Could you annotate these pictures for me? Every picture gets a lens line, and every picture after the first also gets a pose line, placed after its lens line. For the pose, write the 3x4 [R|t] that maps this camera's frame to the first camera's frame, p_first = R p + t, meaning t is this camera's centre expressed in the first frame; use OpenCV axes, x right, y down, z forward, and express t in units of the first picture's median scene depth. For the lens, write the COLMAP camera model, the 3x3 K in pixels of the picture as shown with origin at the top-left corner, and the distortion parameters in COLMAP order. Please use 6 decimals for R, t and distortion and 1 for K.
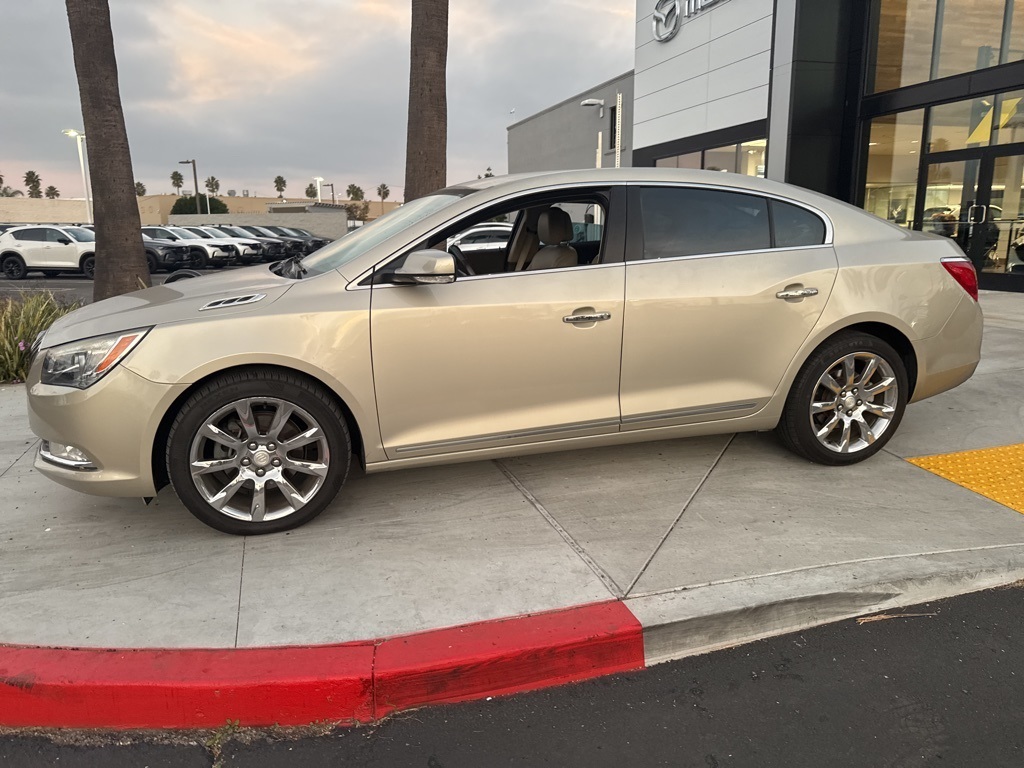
lens RADIAL K [[727.9, 0, 508.1], [0, 727.9, 382.9], [0, 0, 1]] dist [0.024987, -0.032760]
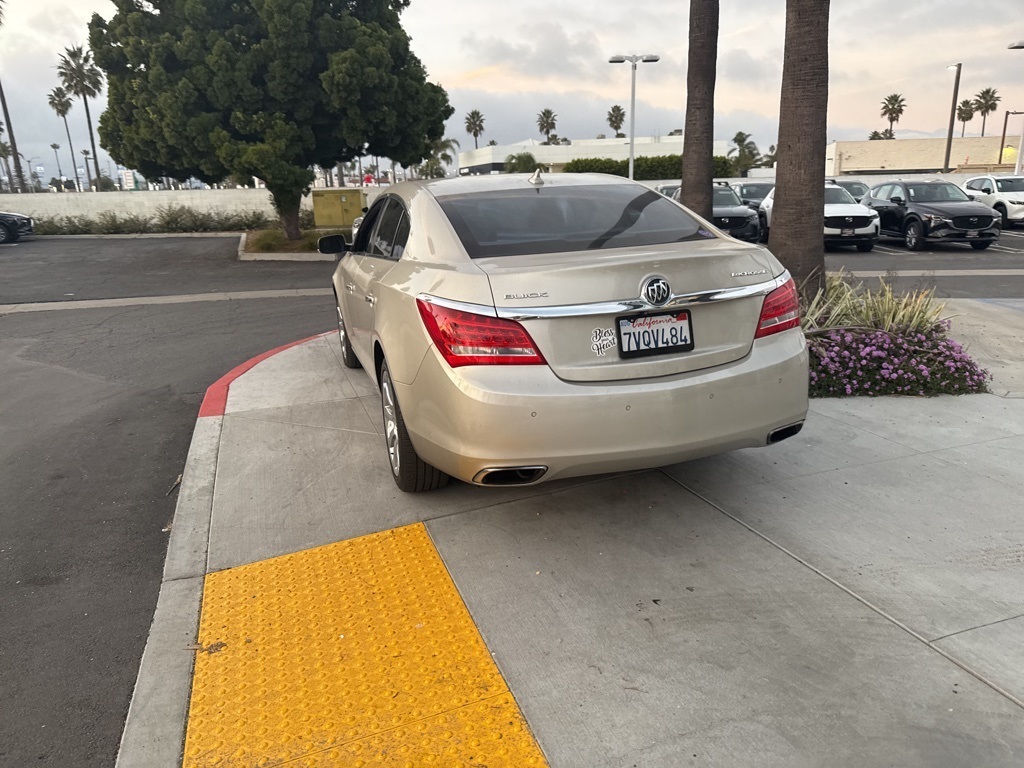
lens RADIAL K [[729.5, 0, 508.6], [0, 729.5, 387.4], [0, 0, 1]] dist [0.035020, -0.041623]
pose [[0.019170, 0.270489, -0.962532, 1.725682], [-0.186688, 0.946746, 0.262335, -0.373437], [0.982232, 0.174664, 0.068646, 1.329212]]
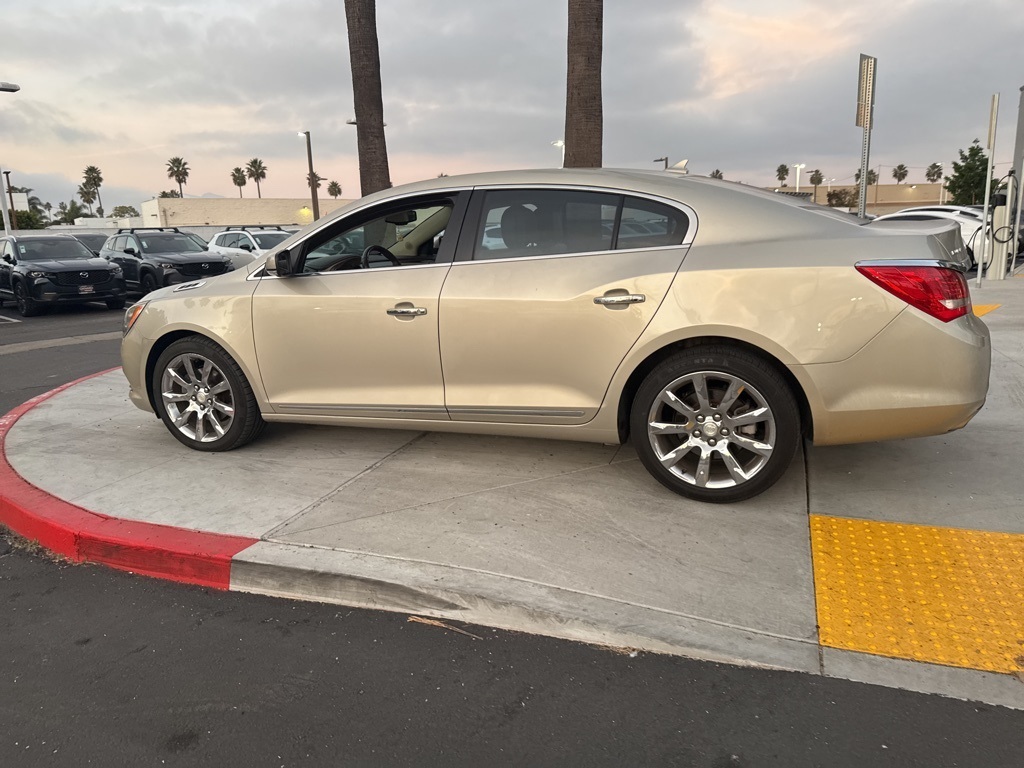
lens RADIAL K [[728.5, 0, 507.7], [0, 728.5, 384.0], [0, 0, 1]] dist [0.022460, -0.027418]
pose [[0.791838, 0.112249, -0.600327, 0.974703], [-0.103798, 0.993399, 0.048834, -0.053648], [0.601846, 0.023644, 0.798262, 0.216493]]
